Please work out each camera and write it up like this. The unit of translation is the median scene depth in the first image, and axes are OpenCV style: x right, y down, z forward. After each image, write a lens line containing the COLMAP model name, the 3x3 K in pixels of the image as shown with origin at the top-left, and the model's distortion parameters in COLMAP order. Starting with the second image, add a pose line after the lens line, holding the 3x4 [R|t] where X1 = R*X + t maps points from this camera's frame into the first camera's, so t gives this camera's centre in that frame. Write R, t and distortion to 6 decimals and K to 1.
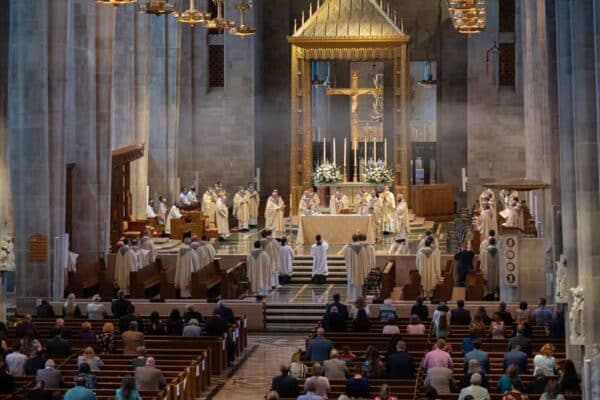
lens RADIAL K [[1811.5, 0, 299.7], [0, 1811.5, 198.6], [0, 0, 1]] dist [1.448356, 0.000000]
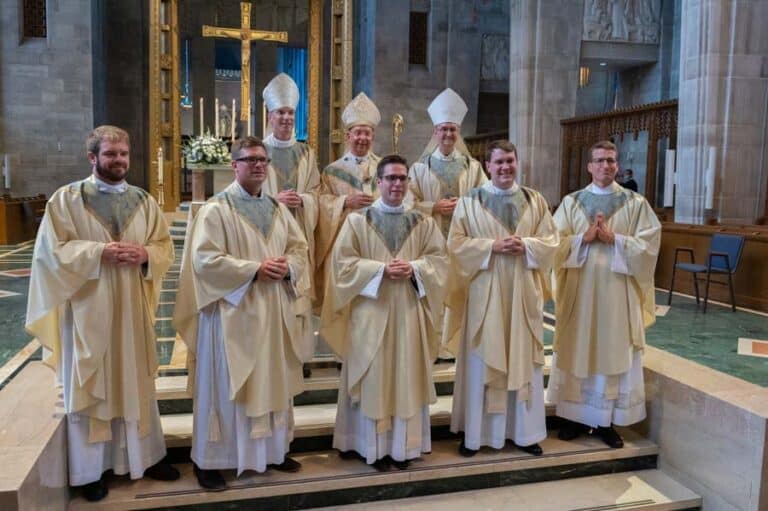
lens RADIAL K [[622.8, 0, 385.3], [0, 622.8, 254.8], [0, 0, 1]] dist [-0.001568, -0.010735]
pose [[0.930851, -0.014400, 0.365115, -0.007590], [-0.005960, 0.998492, 0.054576, 0.010839], [-0.365351, -0.052979, 0.929361, 0.735162]]
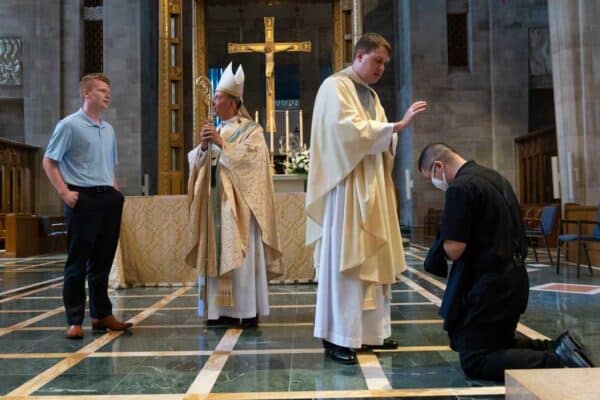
lens RADIAL K [[601.5, 0, 314.1], [0, 601.5, 179.6], [0, 0, 1]] dist [-0.009393, 0.000000]
pose [[0.993410, -0.001811, 0.114603, 0.020081], [0.014785, 0.993545, -0.112468, 0.016006], [-0.113659, 0.113421, 0.987024, 0.756183]]
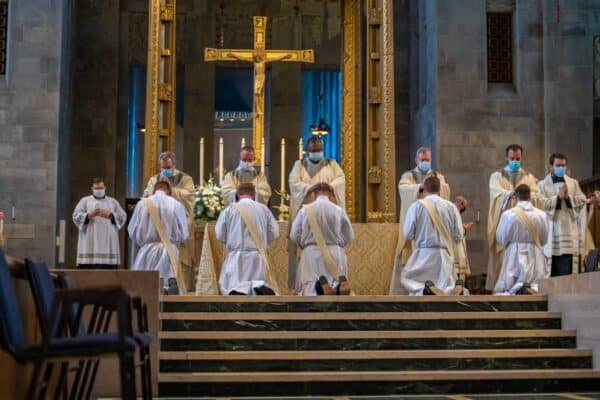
lens RADIAL K [[1190.1, 0, 296.4], [0, 1190.1, 200.1], [0, 0, 1]] dist [-0.024269, 0.000000]
pose [[0.981245, 0.029403, 0.190510, -0.022725], [0.001531, 0.987079, -0.160230, 0.036121], [-0.192760, 0.157516, 0.968521, 0.652456]]
